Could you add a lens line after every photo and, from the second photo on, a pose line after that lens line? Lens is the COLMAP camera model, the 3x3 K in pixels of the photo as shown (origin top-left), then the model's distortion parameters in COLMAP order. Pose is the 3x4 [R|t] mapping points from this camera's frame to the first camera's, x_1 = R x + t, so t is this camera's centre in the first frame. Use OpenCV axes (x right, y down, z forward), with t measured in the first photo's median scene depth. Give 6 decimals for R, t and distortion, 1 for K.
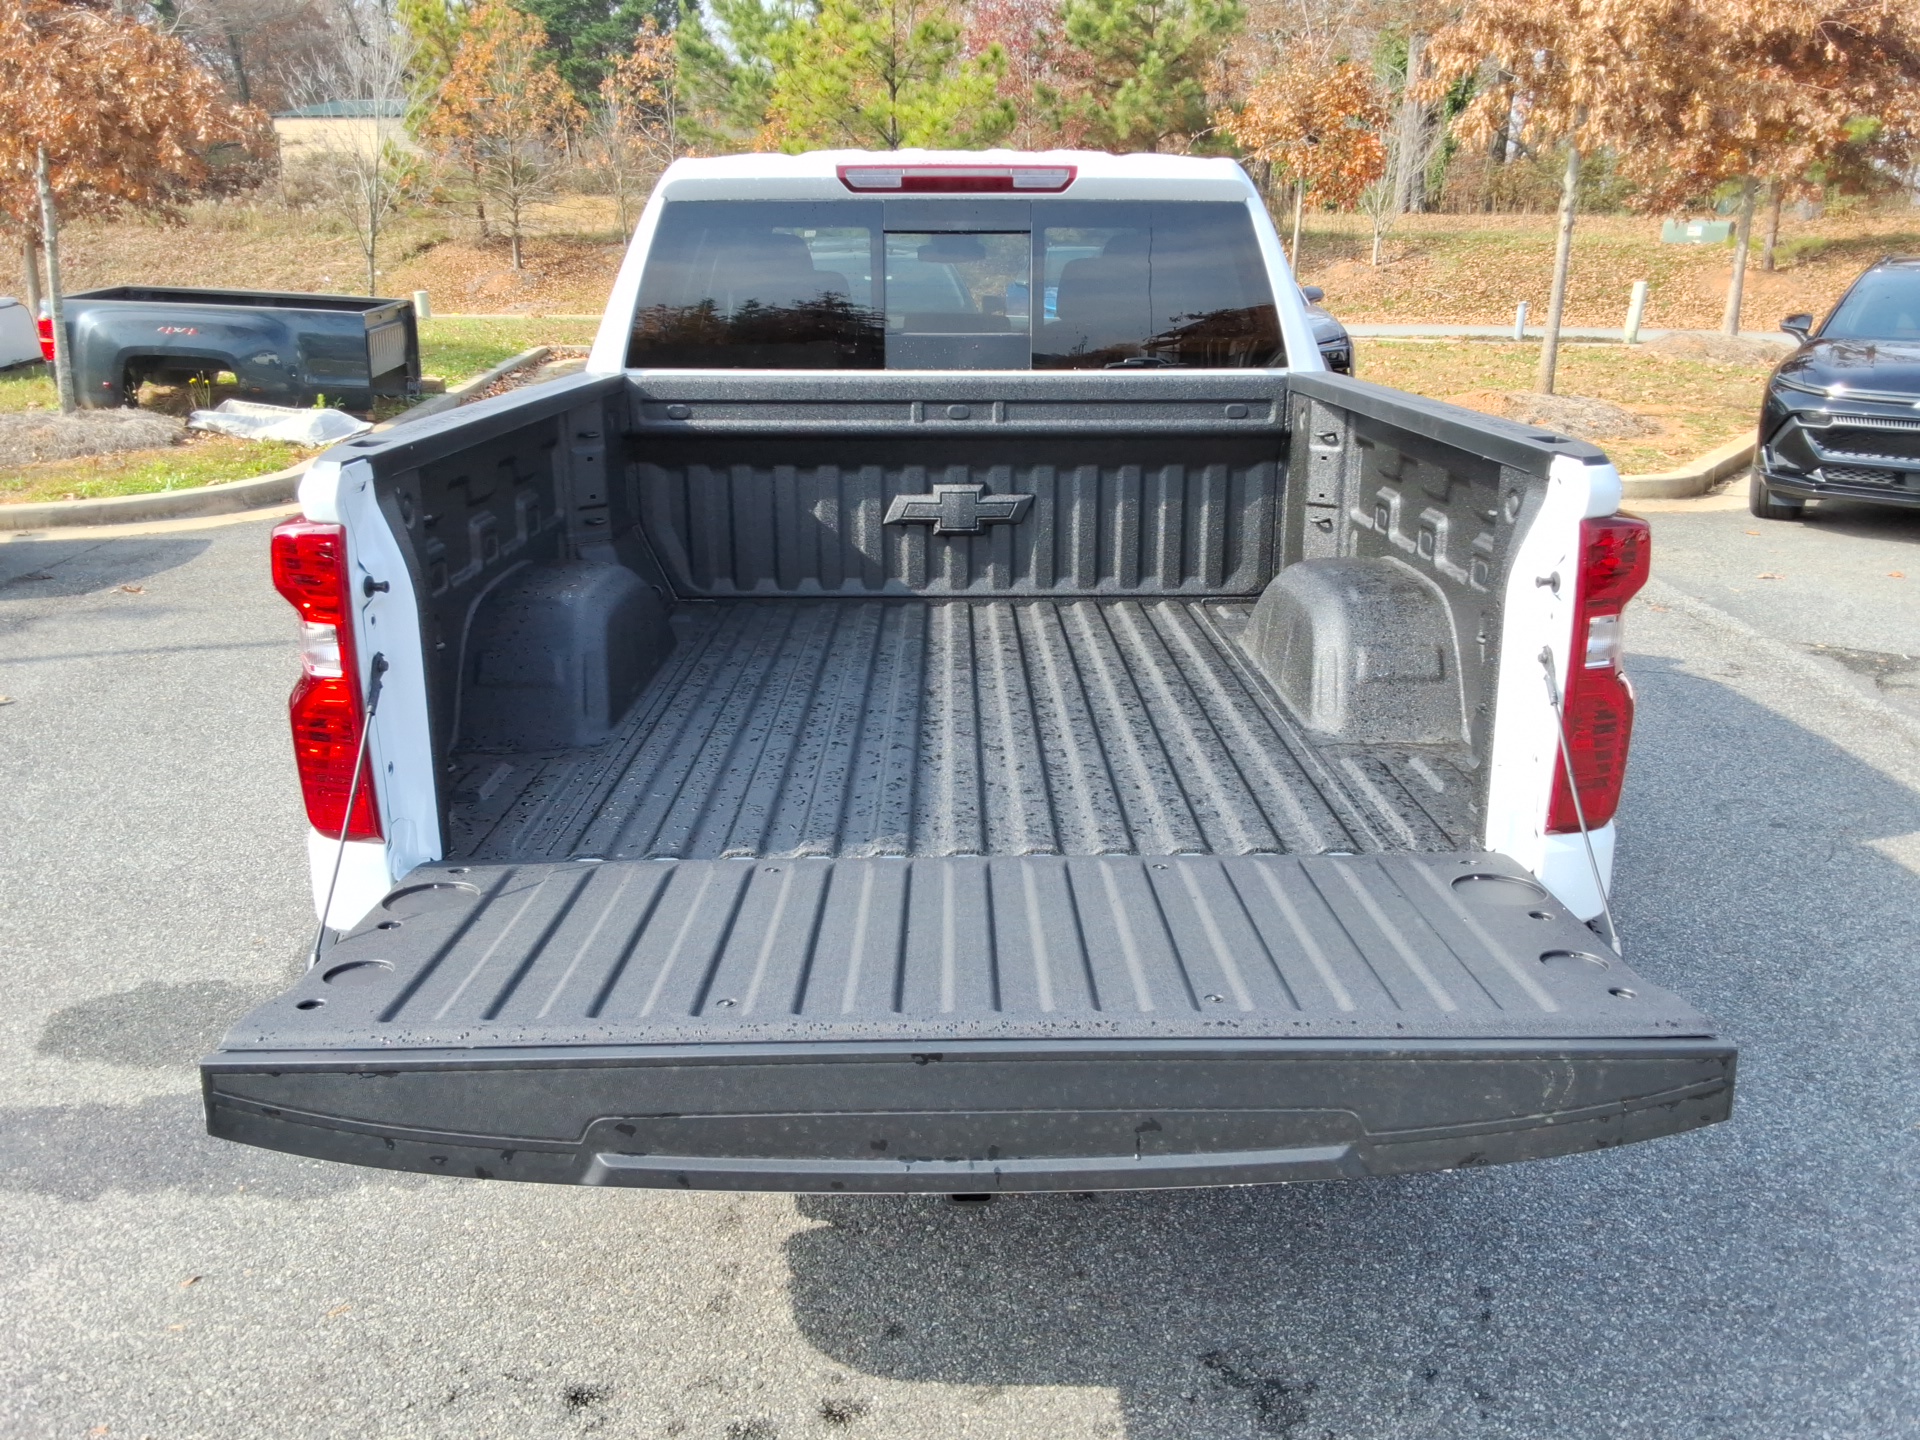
lens RADIAL K [[1547.0, 0, 975.6], [0, 1547.0, 710.1], [0, 0, 1]] dist [0.110658, -0.167150]
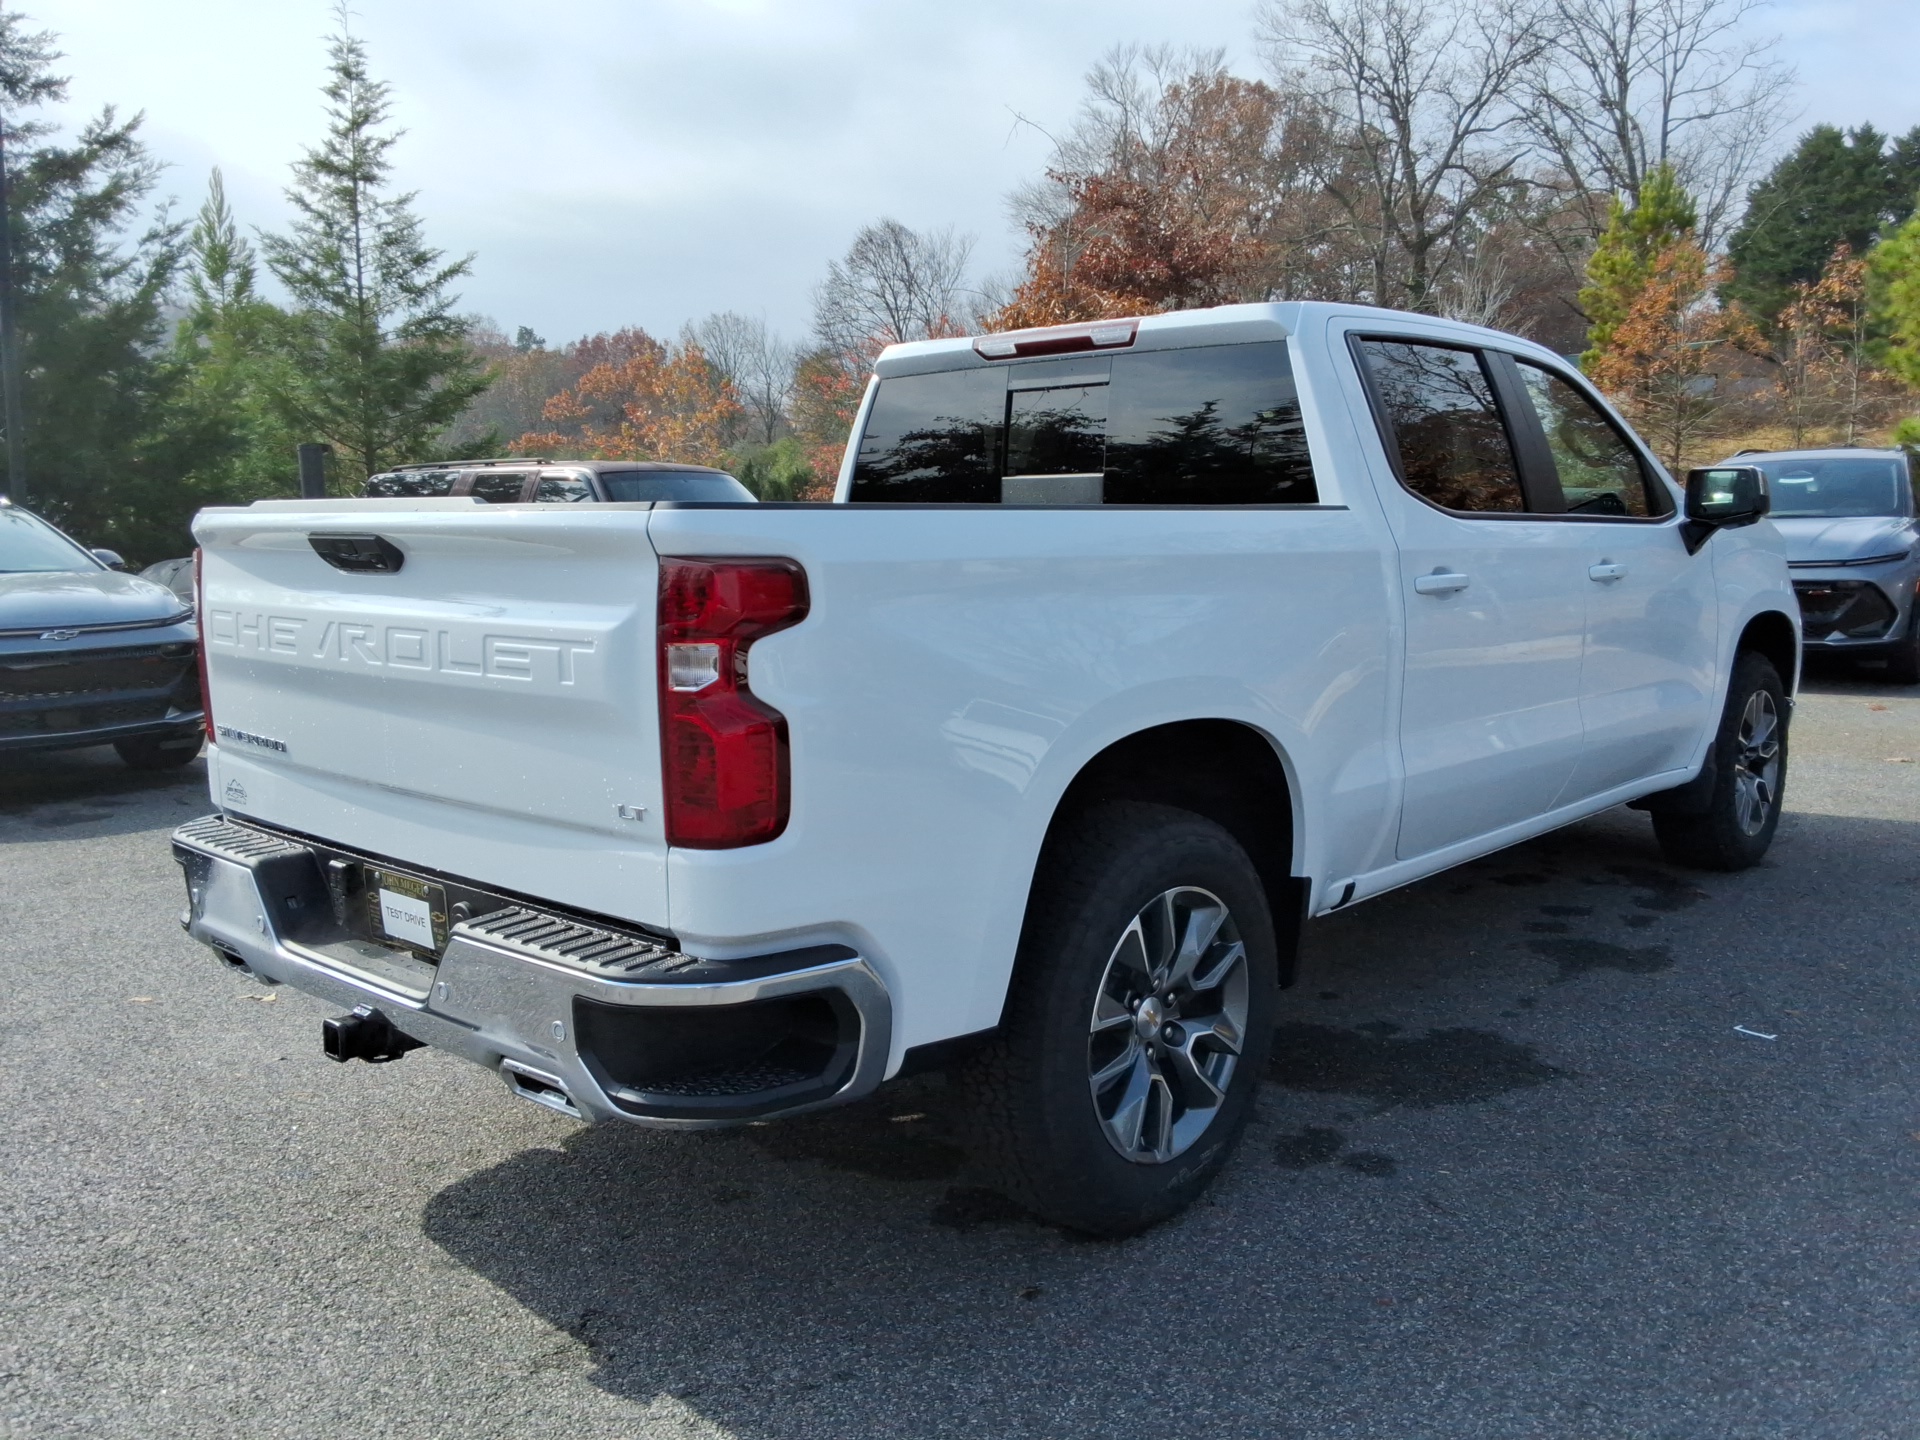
lens RADIAL K [[1547.0, 0, 986.1], [0, 1547.0, 698.0], [0, 0, 1]] dist [0.110658, -0.167150]
pose [[0.738261, 0.076547, -0.670157, 0.251605], [-0.179189, 0.980097, -0.085449, 0.006382], [0.650278, 0.183168, 0.737284, 0.064126]]
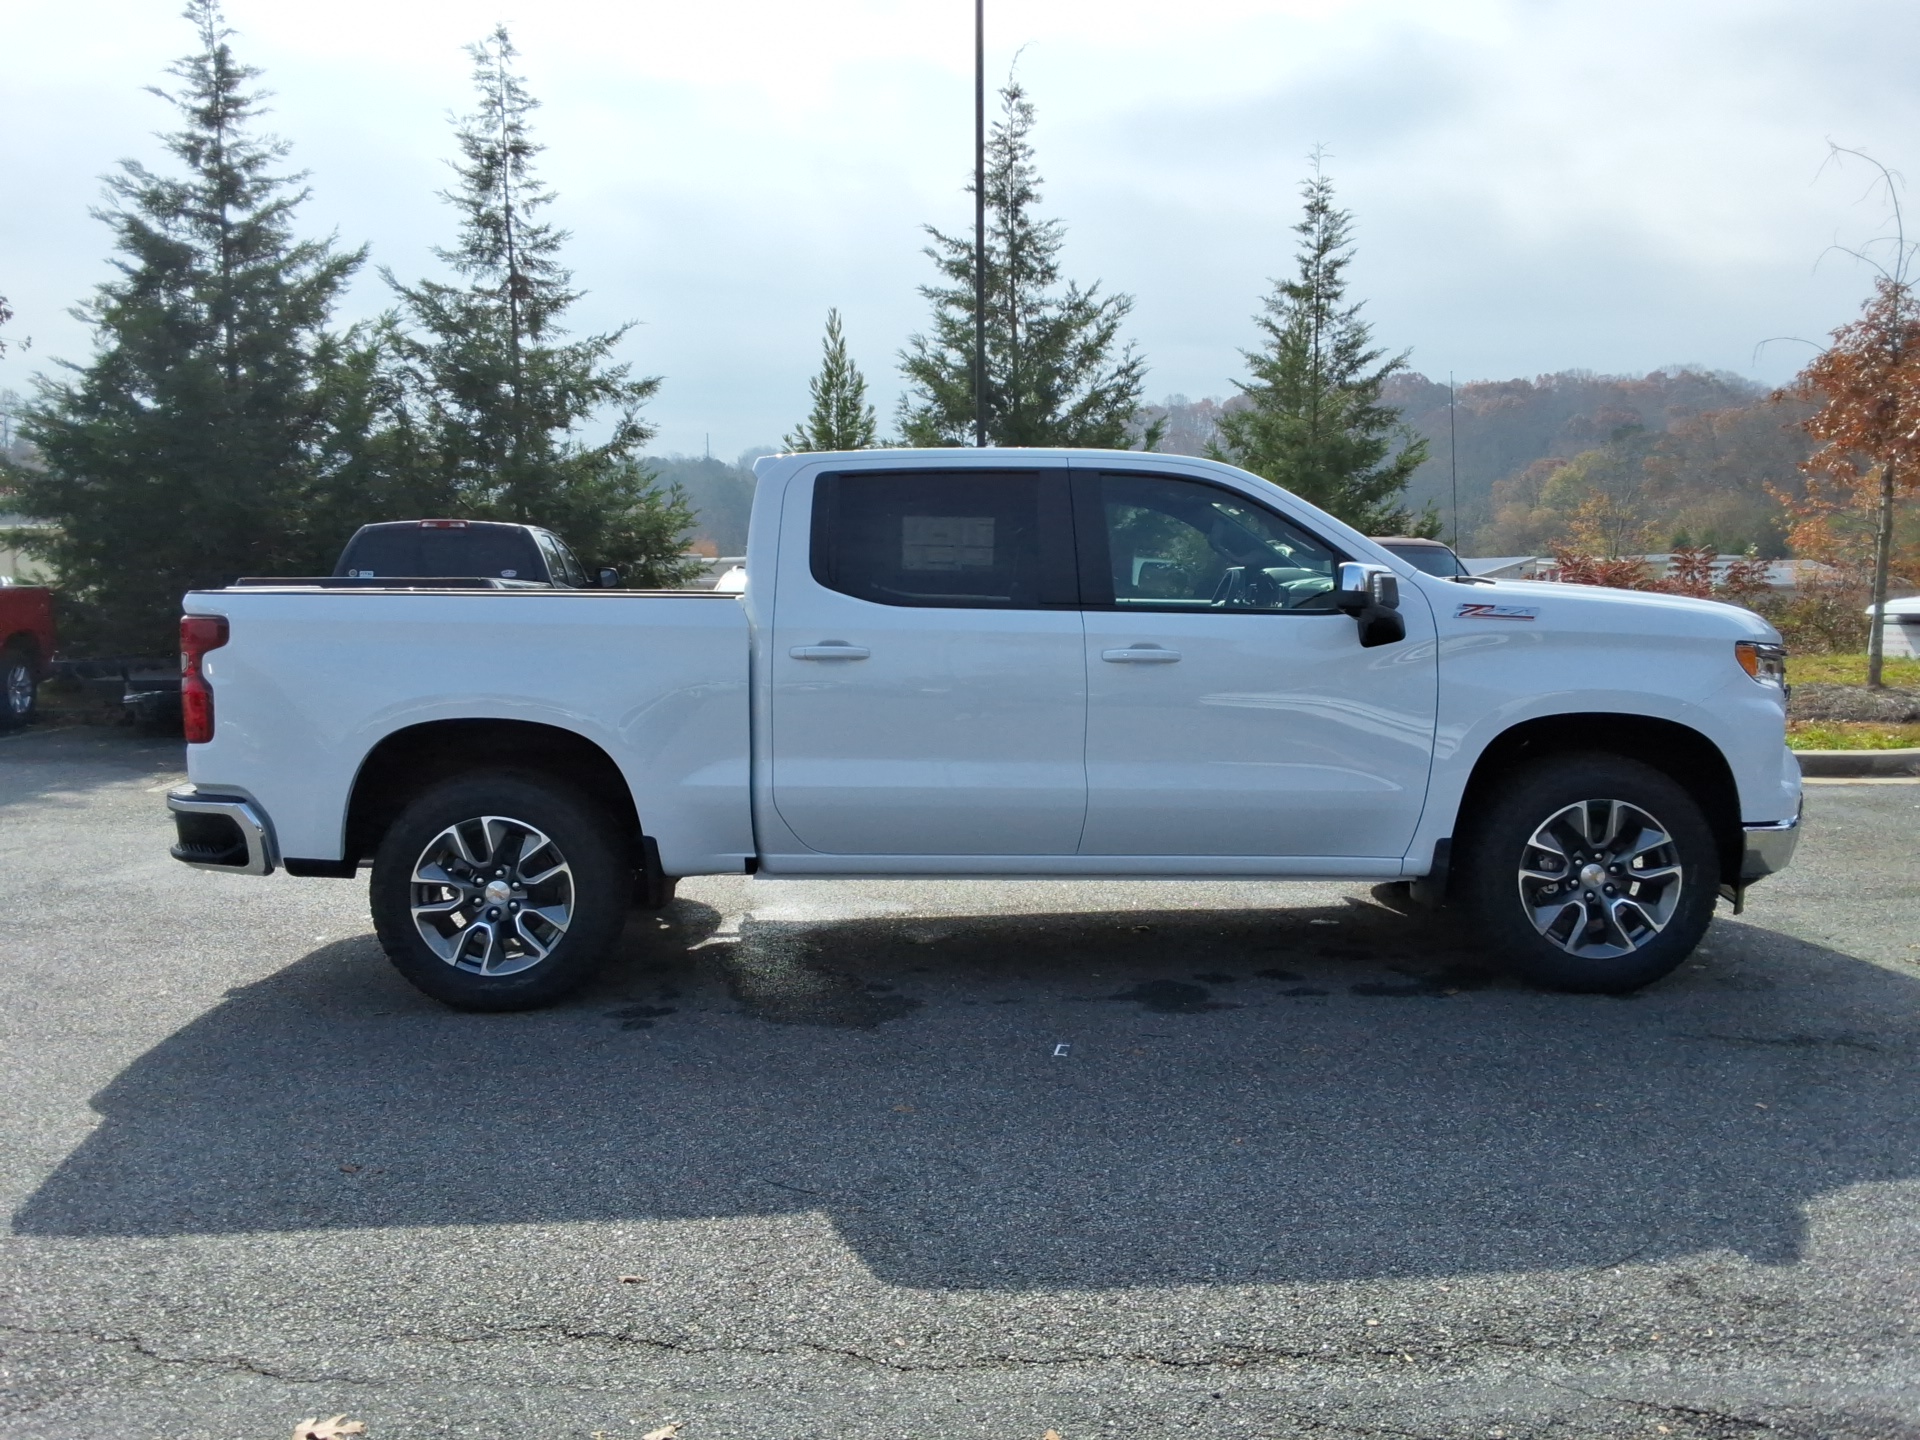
lens RADIAL K [[1547.0, 0, 975.4], [0, 1547.0, 725.1], [0, 0, 1]] dist [0.110658, -0.167150]
pose [[-0.007535, 0.094980, -0.995451, 0.549878], [-0.273447, 0.957340, 0.093414, -0.097091], [0.961858, 0.272907, 0.018758, 0.409653]]
